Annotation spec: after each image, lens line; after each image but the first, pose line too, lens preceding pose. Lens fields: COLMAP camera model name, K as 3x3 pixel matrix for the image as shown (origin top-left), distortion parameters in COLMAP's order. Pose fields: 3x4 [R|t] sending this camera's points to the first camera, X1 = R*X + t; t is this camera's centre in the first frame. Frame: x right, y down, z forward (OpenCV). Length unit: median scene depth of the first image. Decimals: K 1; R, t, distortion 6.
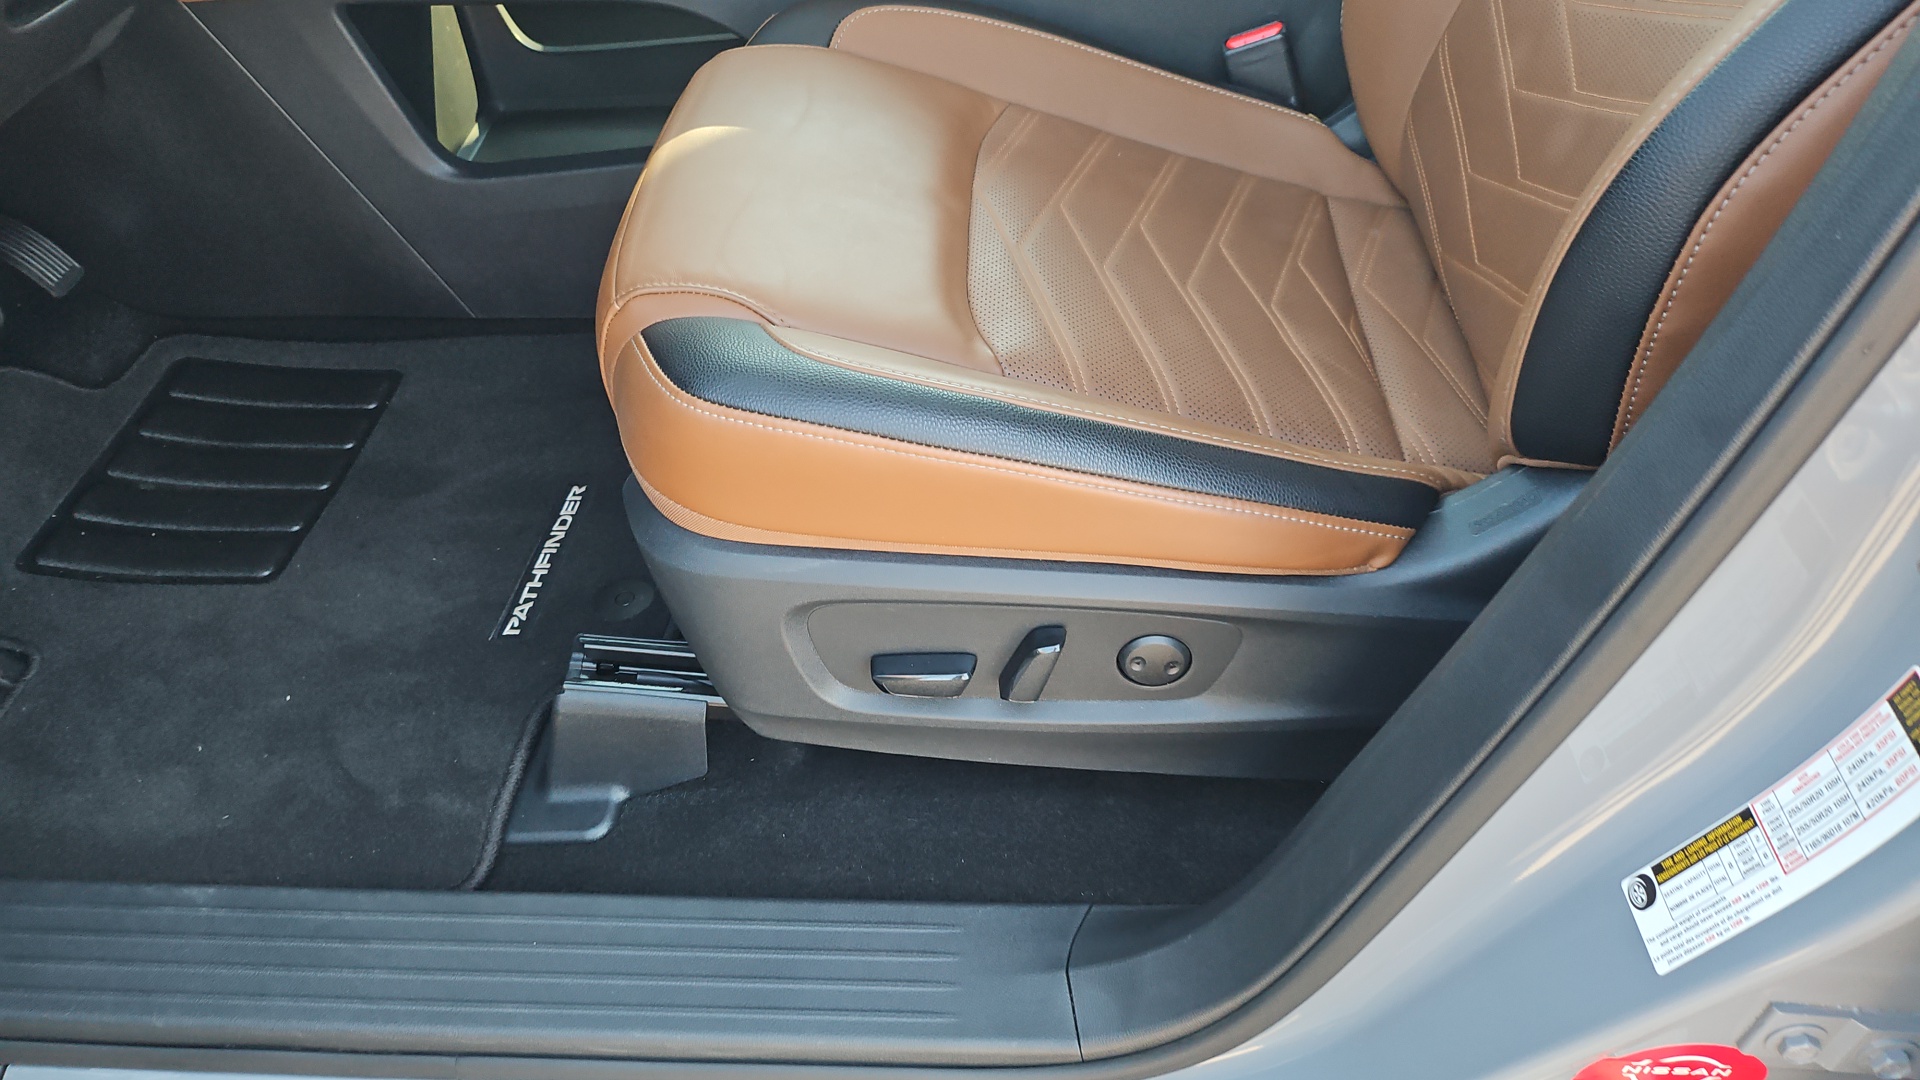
lens RADIAL K [[1355.8, 0, 974.6], [0, 1355.8, 535.6], [0, 0, 1]] dist [0.056177, -0.046016]
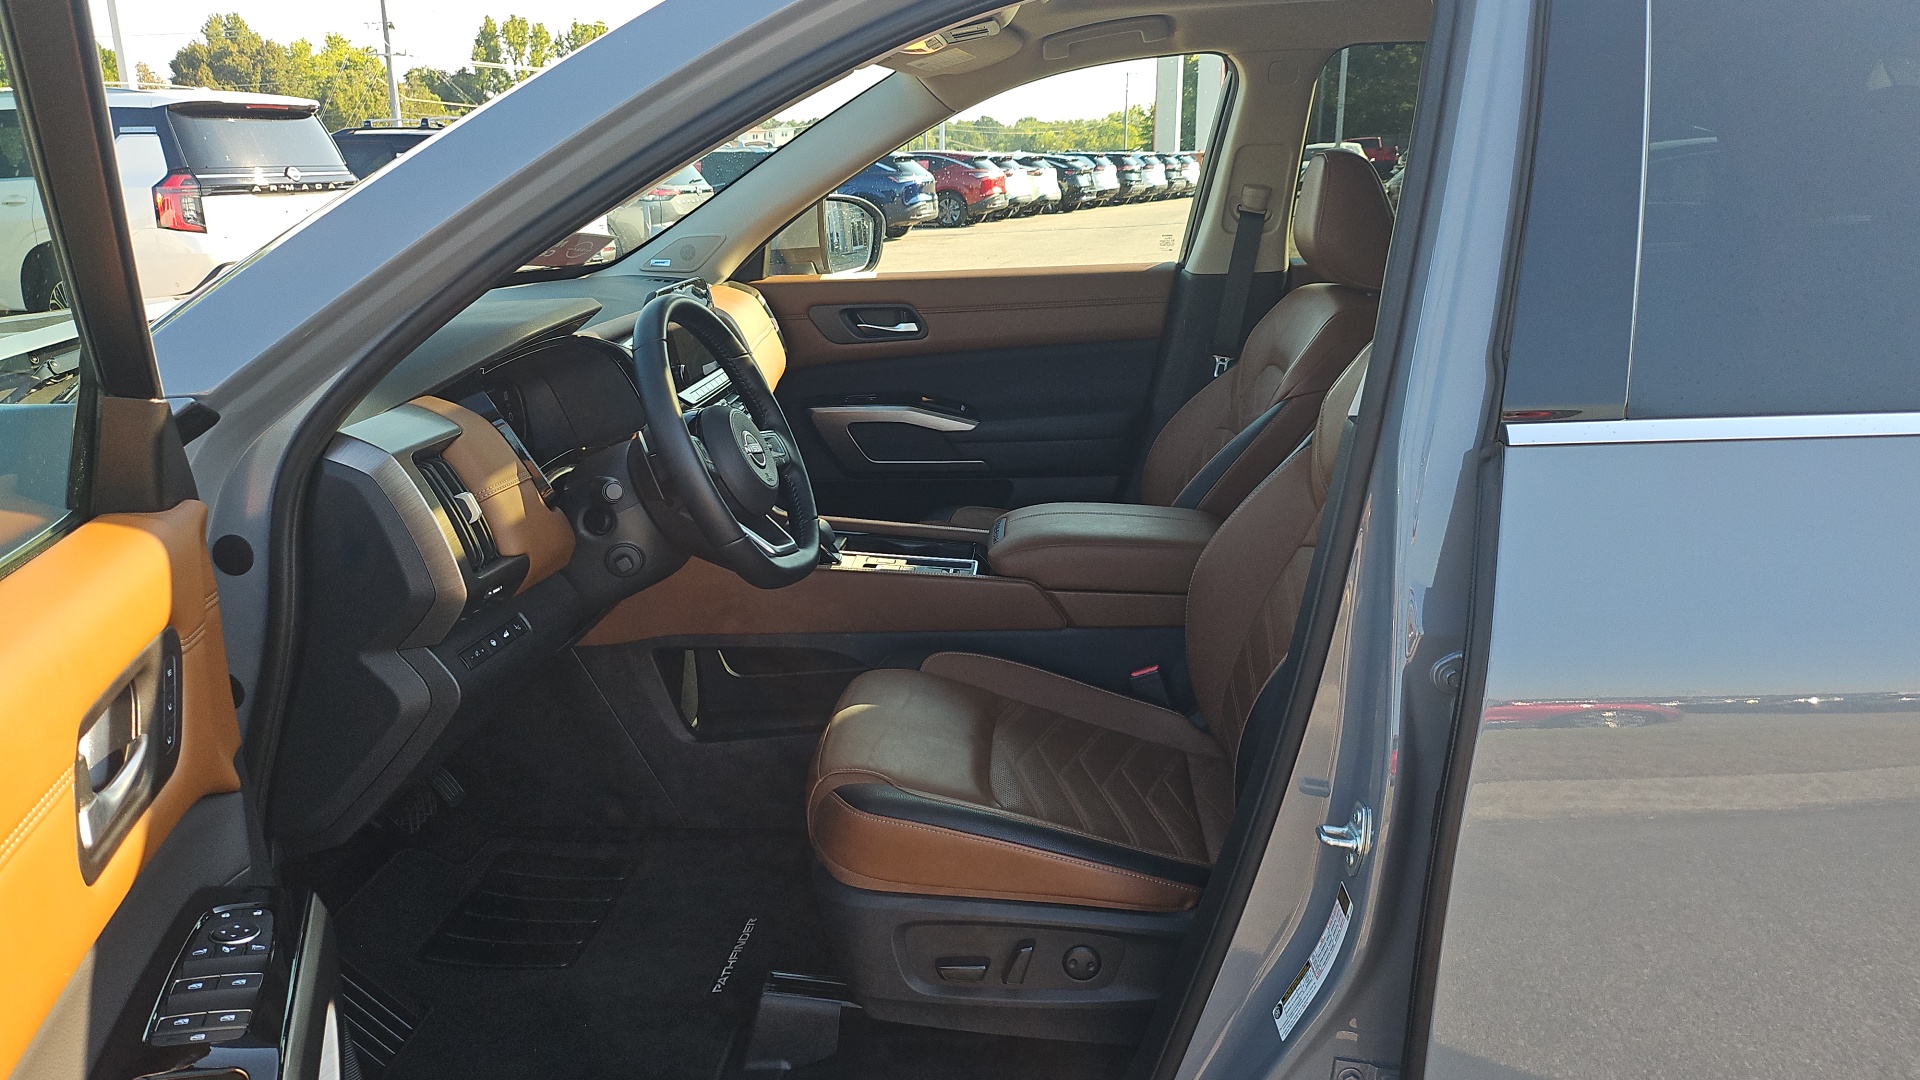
lens RADIAL K [[1355.8, 0, 974.6], [0, 1355.8, 535.6], [0, 0, 1]] dist [0.056177, -0.046016]
pose [[0.999699, 0.016094, -0.018539, 0.004312], [-0.022736, 0.891806, -0.451846, 0.383385], [0.009261, 0.452131, 0.891903, -0.905971]]
